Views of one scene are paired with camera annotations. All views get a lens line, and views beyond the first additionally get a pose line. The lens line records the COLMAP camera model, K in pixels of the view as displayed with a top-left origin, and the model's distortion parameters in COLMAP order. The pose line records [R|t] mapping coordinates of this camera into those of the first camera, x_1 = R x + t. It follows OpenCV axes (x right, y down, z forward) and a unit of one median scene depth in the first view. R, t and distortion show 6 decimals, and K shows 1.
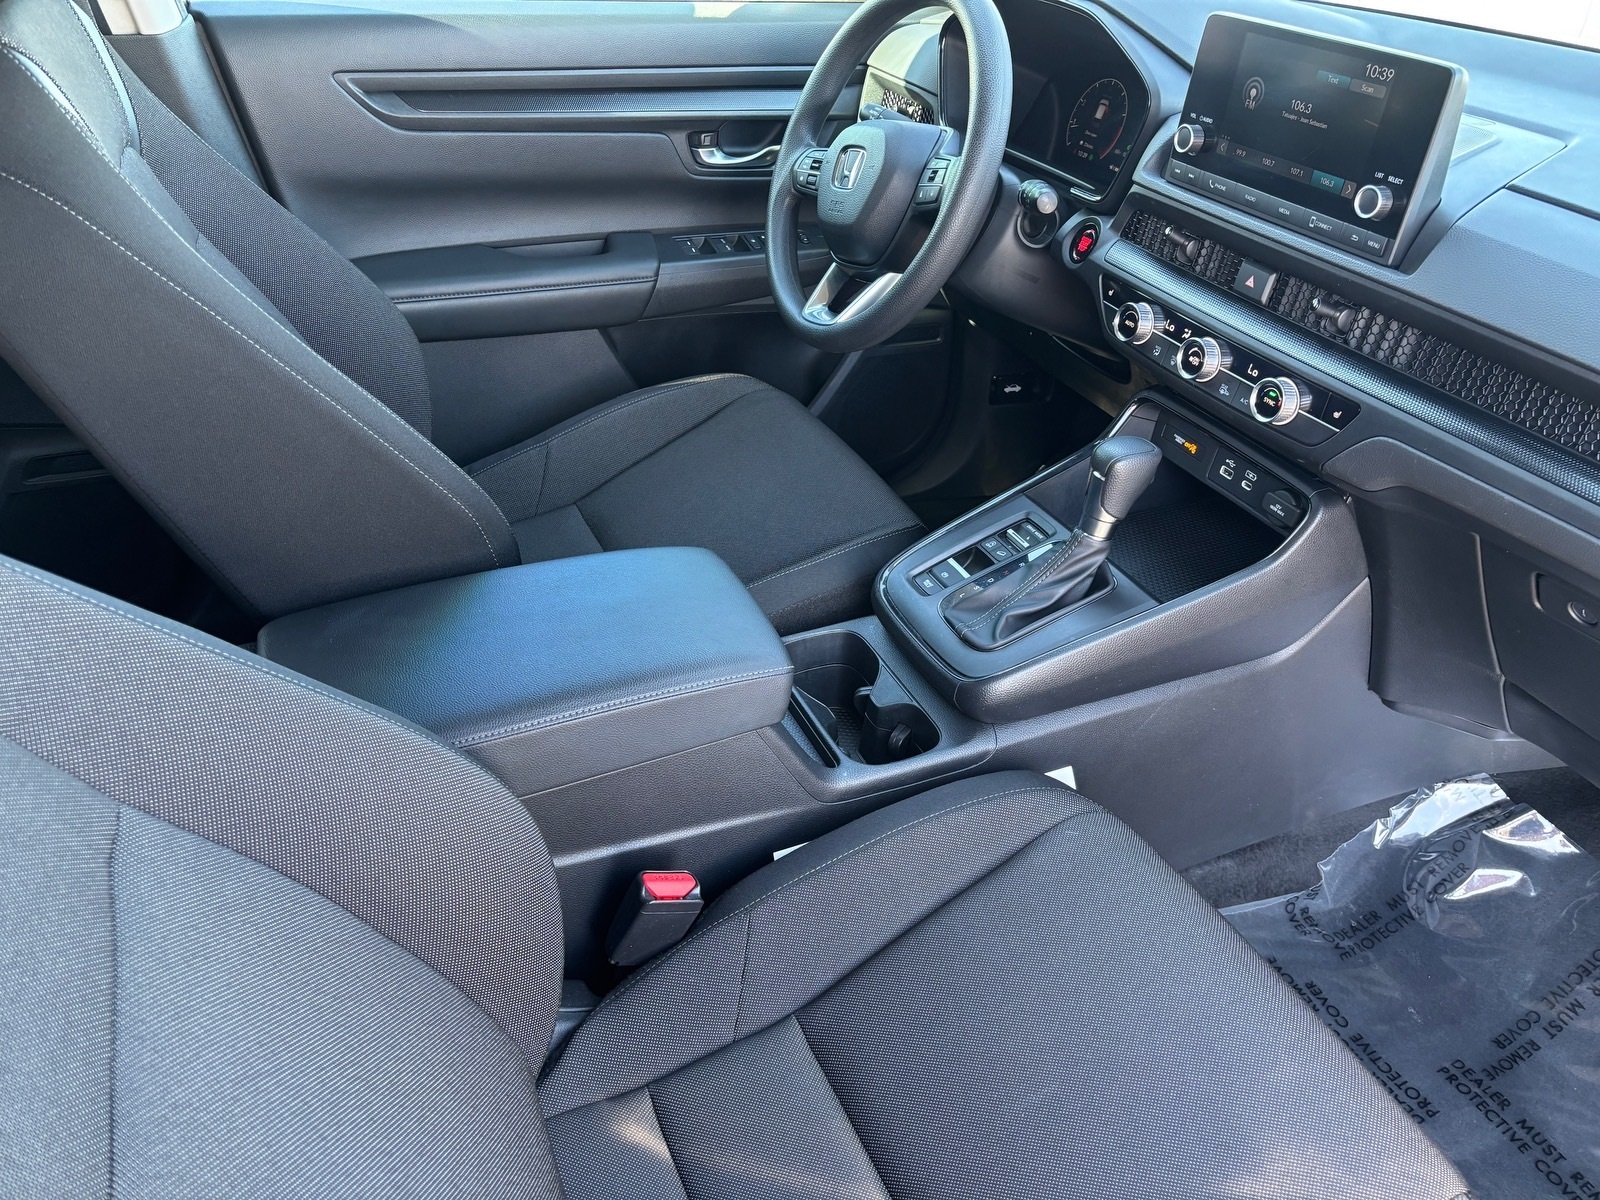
lens RADIAL K [[1219.2, 0, 796.3], [0, 1219.2, 619.8], [0, 0, 1]] dist [0.004604, -0.002918]
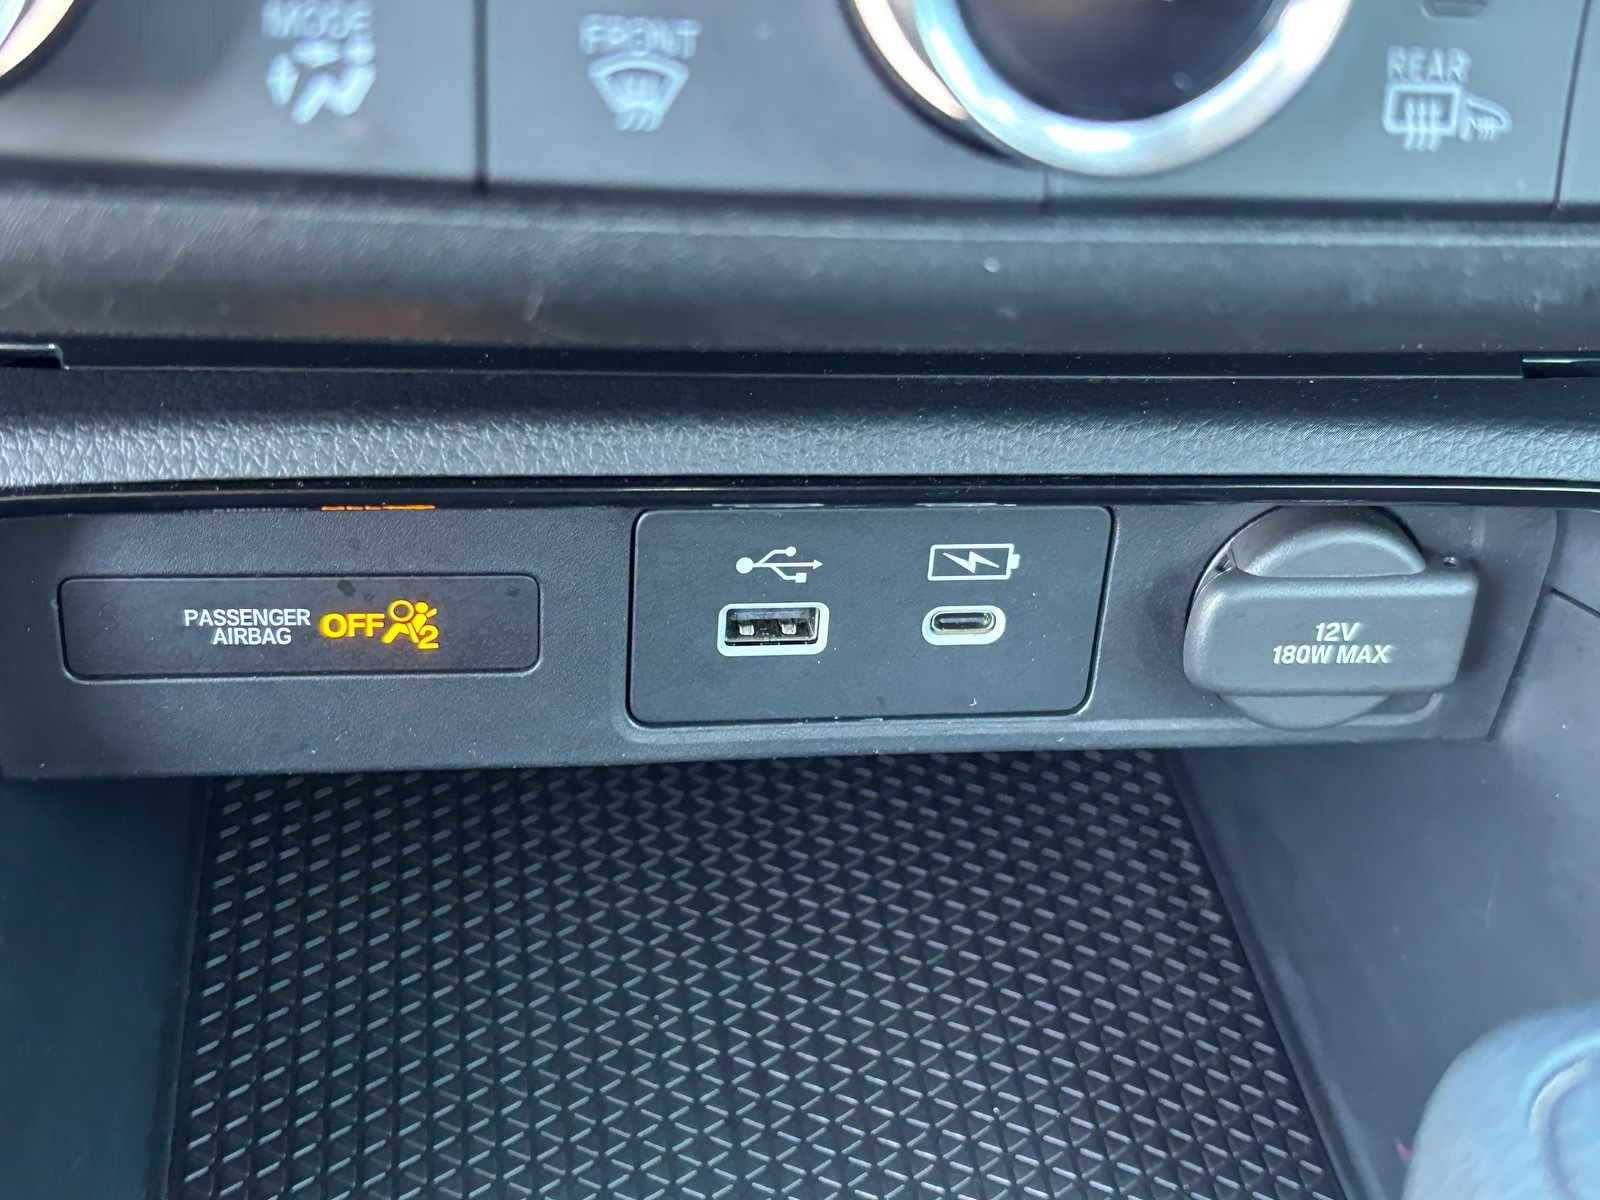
lens RADIAL K [[2041.6, 0, 808.2], [0, 2041.6, 600.7], [0, 0, 1]] dist [0.034271, -0.069223]
pose [[0.267953, -0.589973, 0.761664, 0.172724], [0.462454, 0.772305, 0.435524, -0.231933], [-0.845185, 0.235535, 0.479777, 0.893610]]
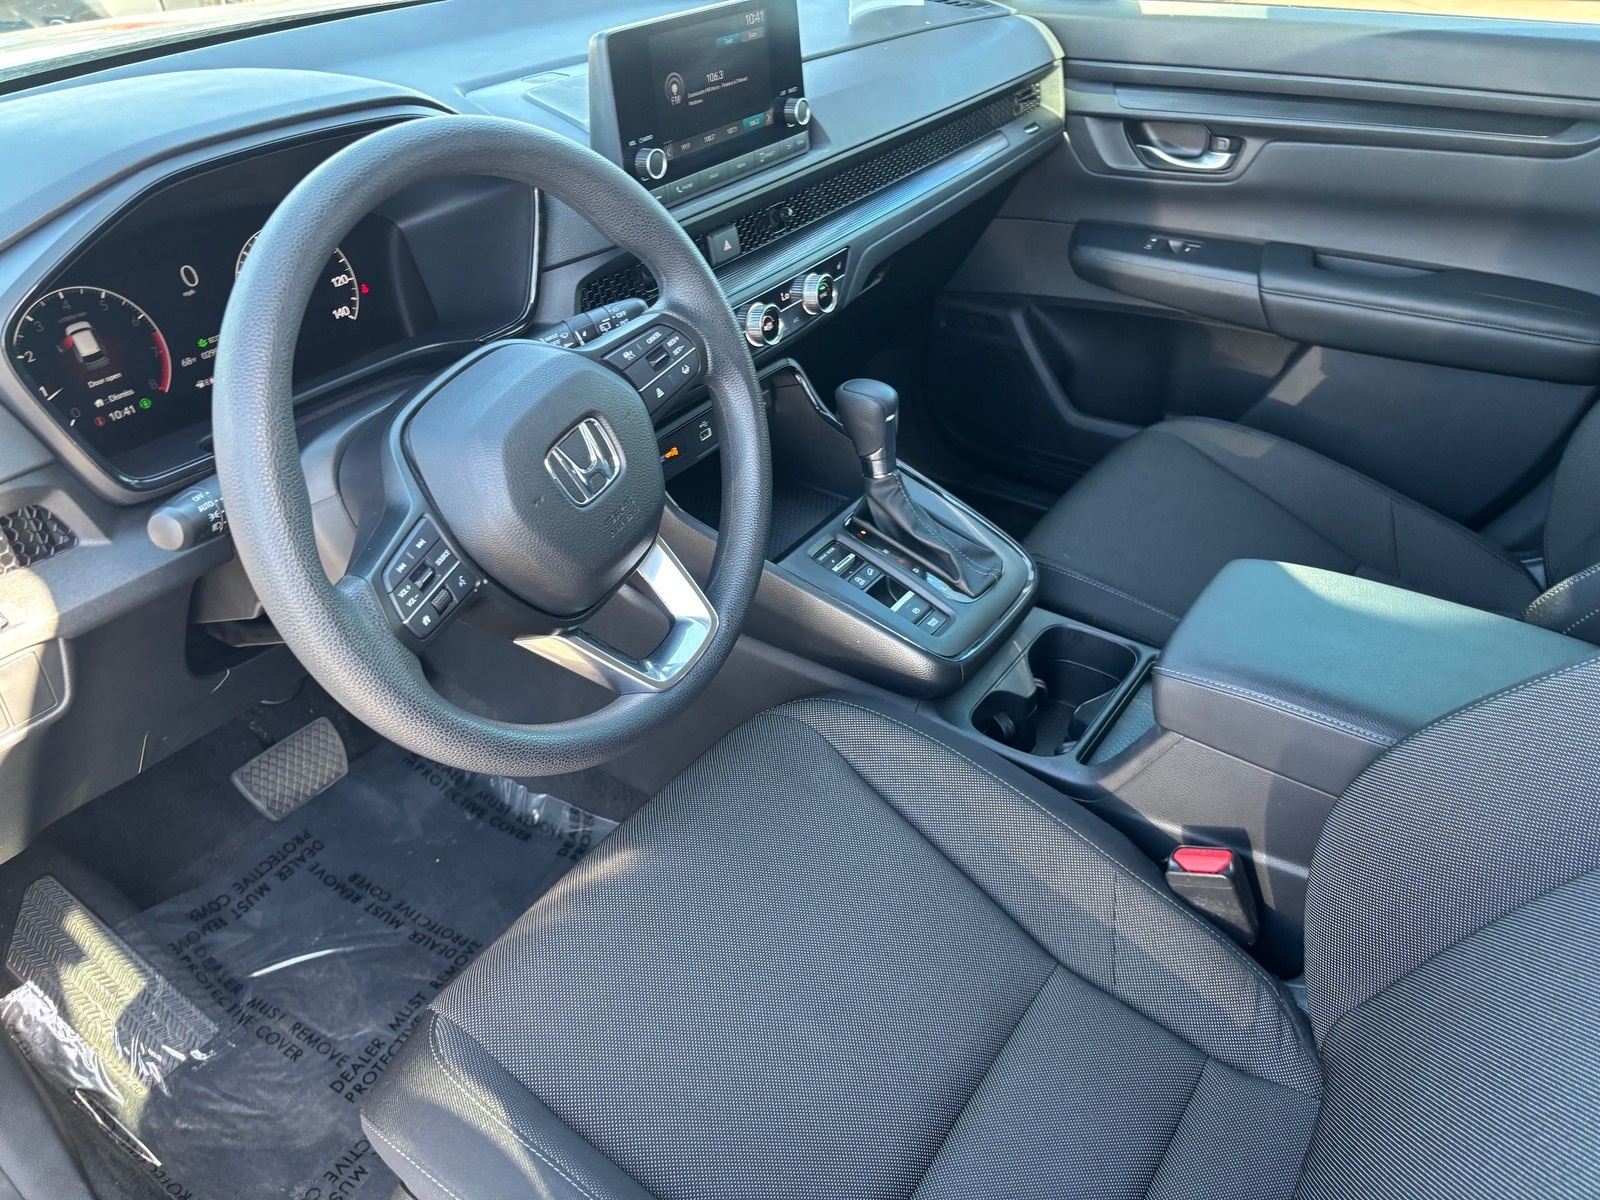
lens RADIAL K [[1259.3, 0, 800.8], [0, 1259.3, 560.7], [0, 0, 1]] dist [-0.004612, 0.073920]
pose [[-0.534747, -0.472361, 0.700657, -0.480462], [0.467116, 0.525719, 0.710931, -0.785546], [-0.704165, 0.707456, -0.060480, 1.100549]]
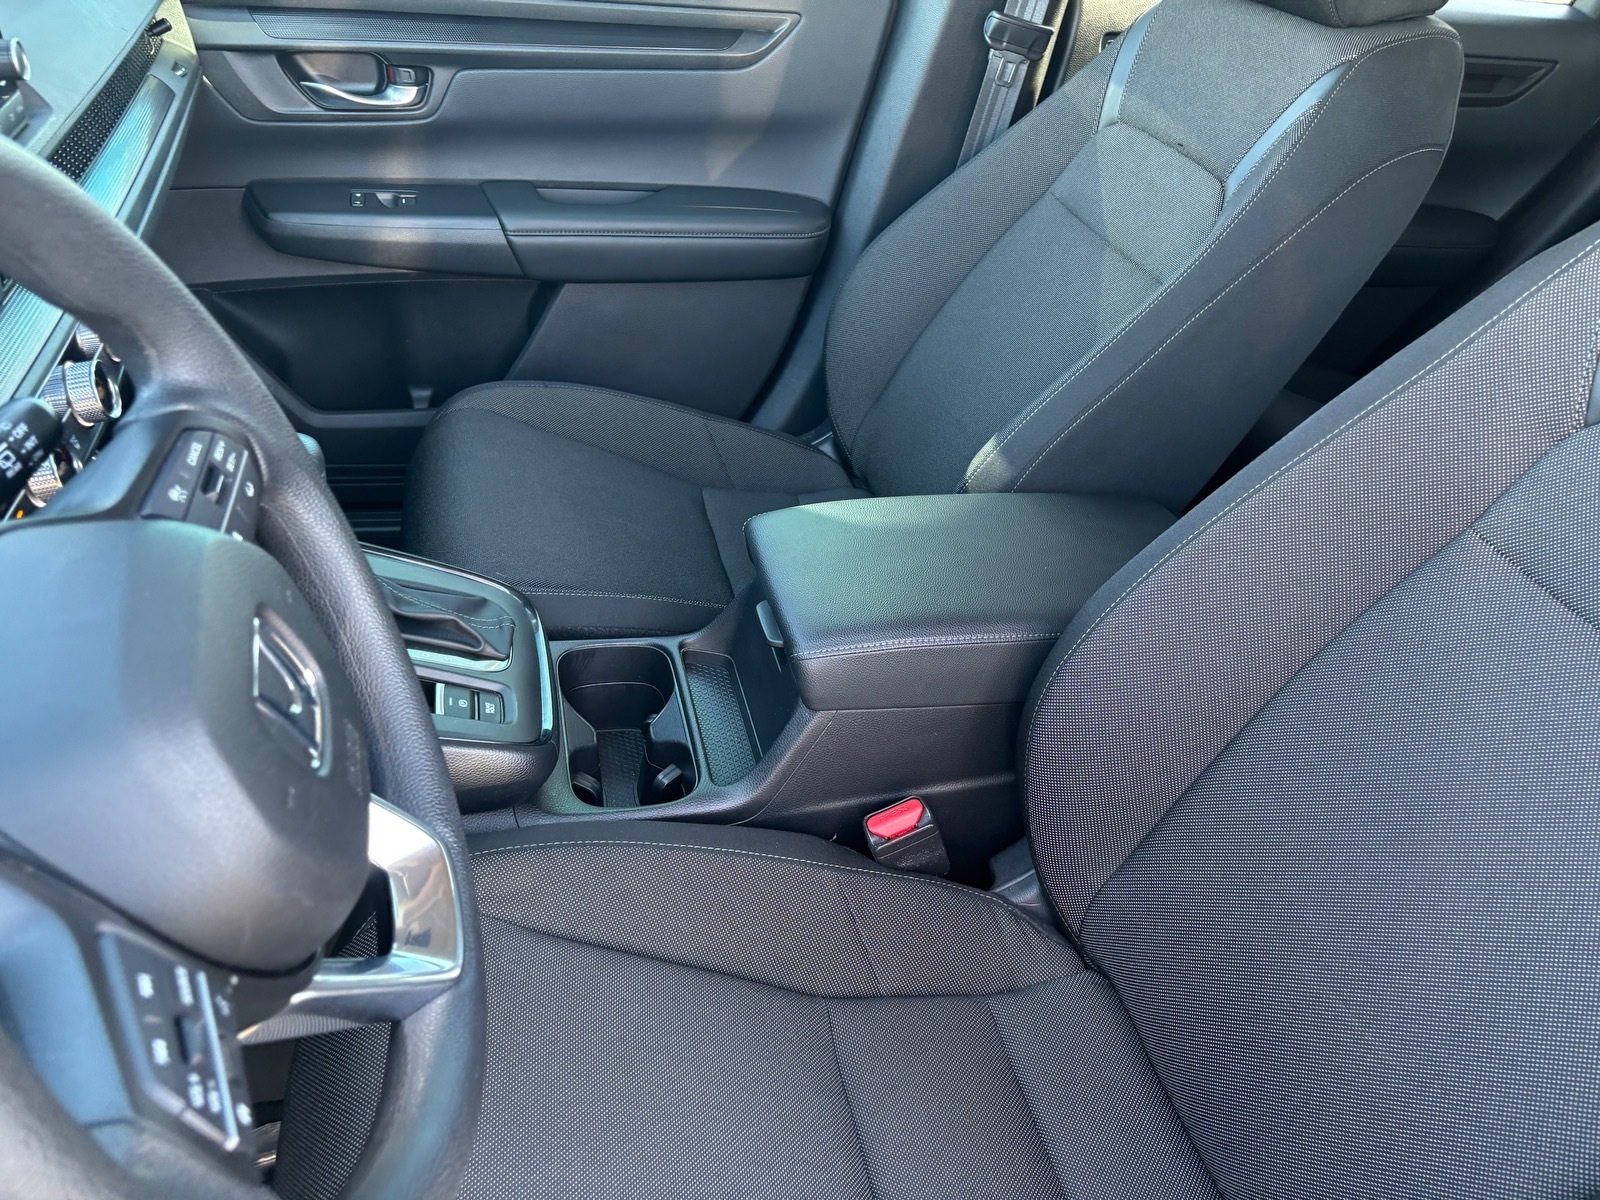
lens RADIAL K [[1231.2, 0, 798.4], [0, 1231.2, 601.7], [0, 0, 1]] dist [-0.005194, -0.000752]
pose [[-0.974176, -0.217781, 0.059610, -0.094663], [-0.026583, 0.372788, 0.927536, -0.747648], [-0.224222, 0.901998, -0.368950, 1.178898]]
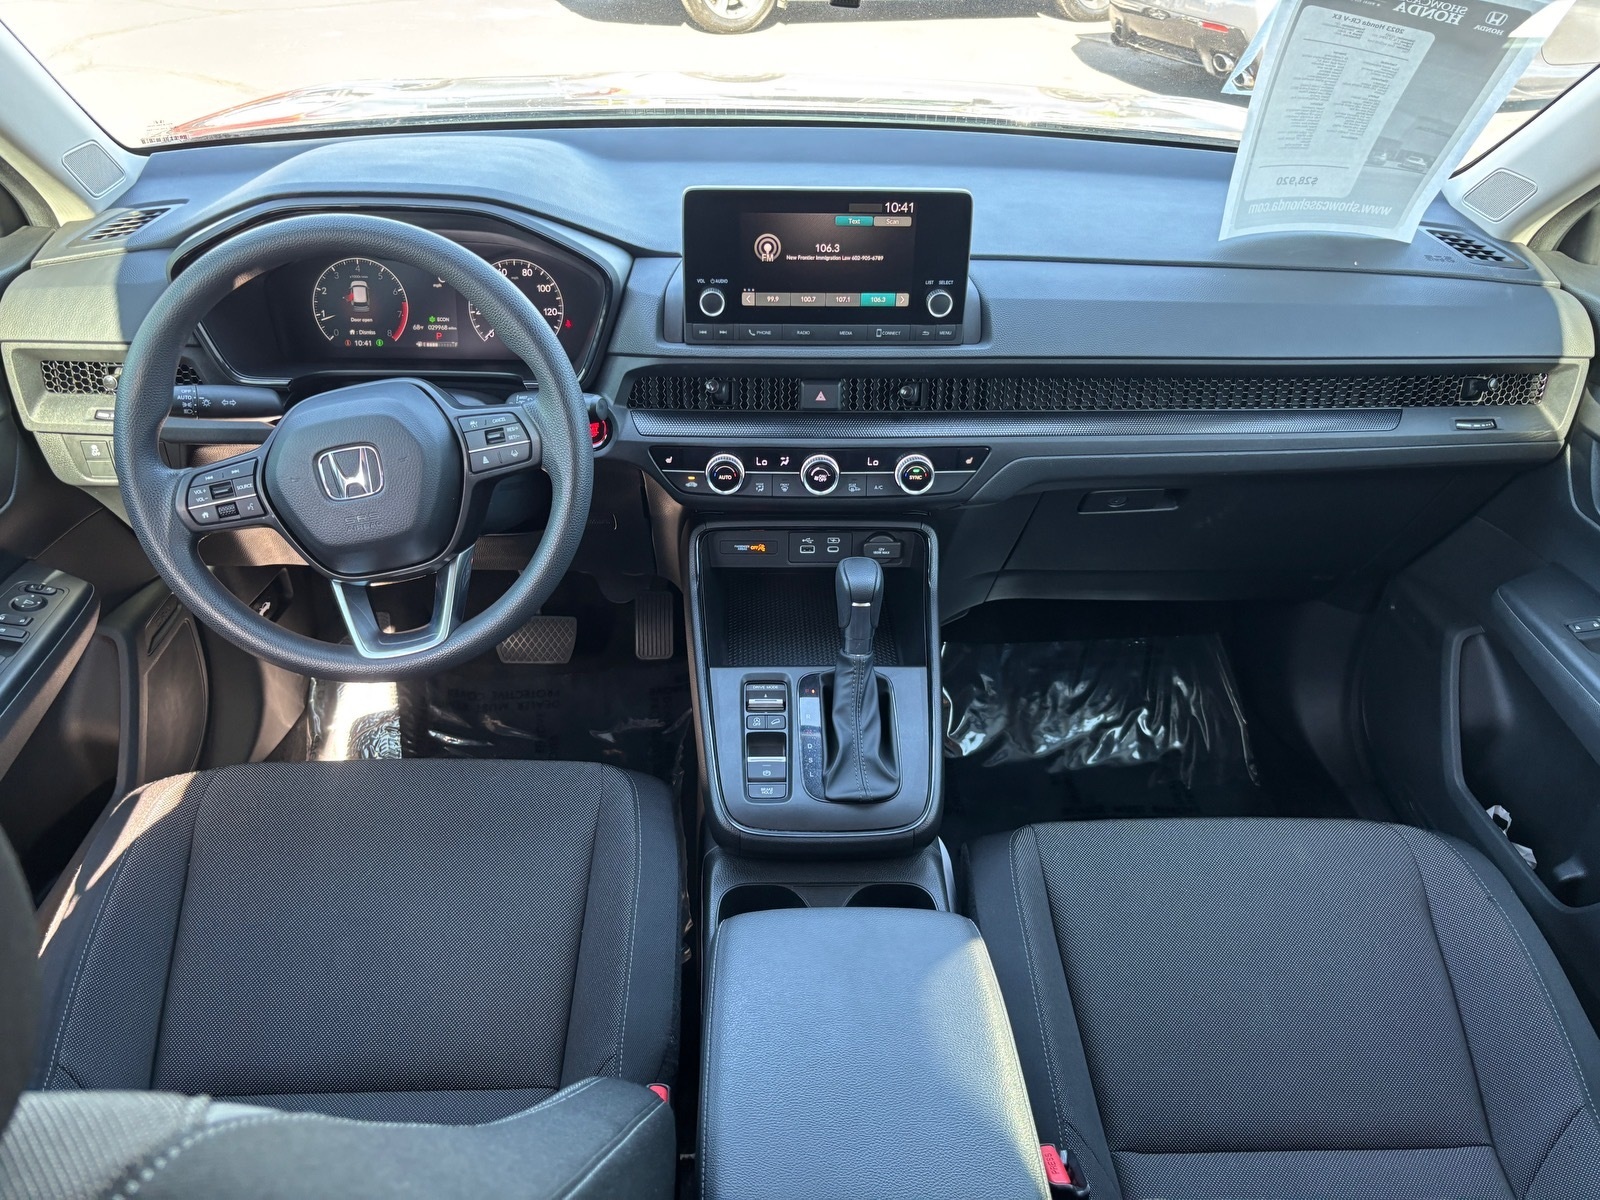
lens RADIAL K [[1219.2, 0, 796.3], [0, 1219.2, 619.8], [0, 0, 1]] dist [0.004604, -0.002918]
pose [[0.361763, -0.540235, 0.759785, -0.546362], [0.508625, 0.797378, 0.324790, -0.445763], [-0.781299, 0.268949, 0.563239, 0.401515]]
